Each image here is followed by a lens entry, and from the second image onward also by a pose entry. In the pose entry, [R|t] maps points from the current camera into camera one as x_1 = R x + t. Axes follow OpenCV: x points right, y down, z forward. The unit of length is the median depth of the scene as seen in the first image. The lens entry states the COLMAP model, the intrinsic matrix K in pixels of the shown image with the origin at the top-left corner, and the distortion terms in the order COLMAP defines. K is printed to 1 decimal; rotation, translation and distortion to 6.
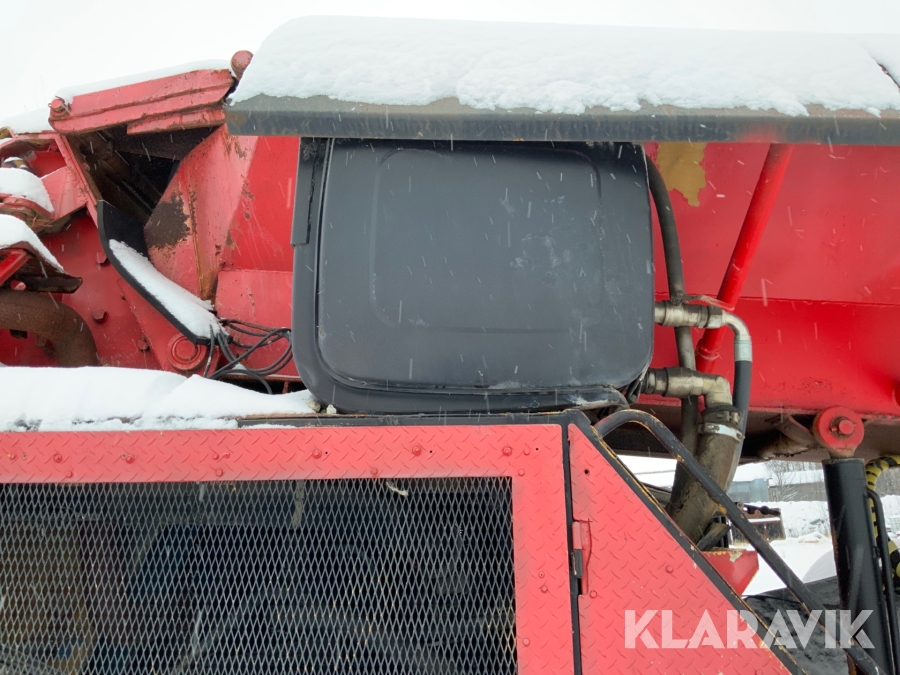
lens RADIAL K [[733.3, 0, 448.9], [0, 733.3, 336.1], [0, 0, 1]] dist [0.060844, -0.113584]
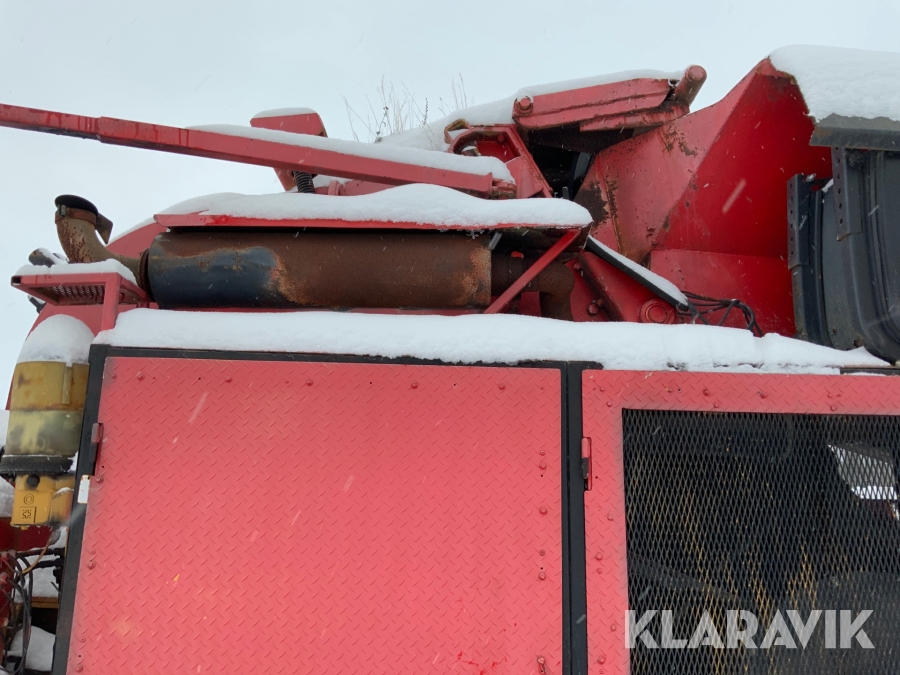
lens RADIAL K [[733.3, 0, 446.8], [0, 733.3, 342.6], [0, 0, 1]] dist [0.060844, -0.113584]
pose [[0.999103, 0.036029, 0.022250, -0.664824], [-0.036803, 0.998696, 0.035380, 0.031318], [-0.020947, -0.036167, 0.999126, -0.189274]]
